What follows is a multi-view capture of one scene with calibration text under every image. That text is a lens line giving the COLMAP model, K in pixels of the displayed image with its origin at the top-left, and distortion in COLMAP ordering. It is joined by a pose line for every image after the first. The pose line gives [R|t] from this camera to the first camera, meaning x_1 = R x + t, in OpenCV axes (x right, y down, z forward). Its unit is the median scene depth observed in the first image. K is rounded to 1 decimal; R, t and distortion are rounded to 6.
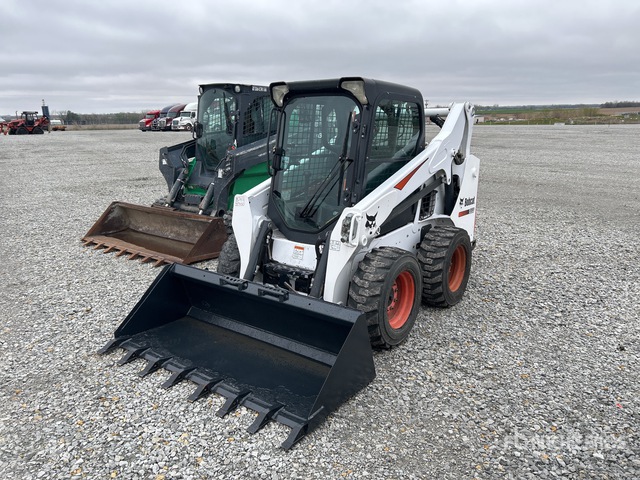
lens RADIAL K [[467.3, 0, 309.5], [0, 467.3, 242.8], [0, 0, 1]] dist [-0.014088, -0.015032]
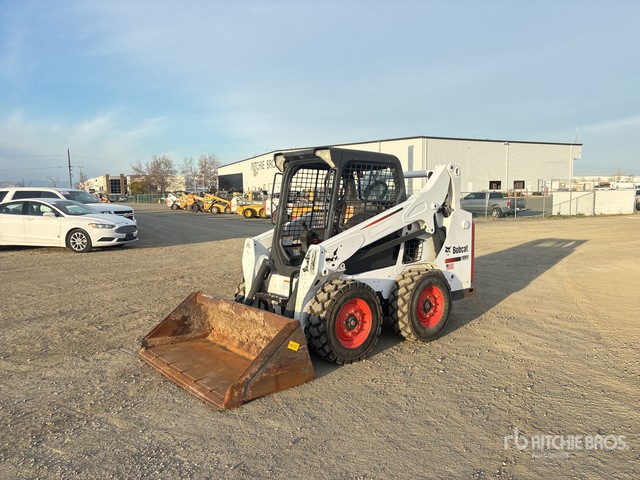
lens RADIAL K [[467.3, 0, 322.5], [0, 467.3, 237.5], [0, 0, 1]] dist [-0.014088, -0.015032]
pose [[0.975544, 0.001473, -0.219797, 0.331960], [-0.037893, 0.986132, -0.161578, 0.092234], [0.216511, 0.165956, 0.962071, -0.184968]]
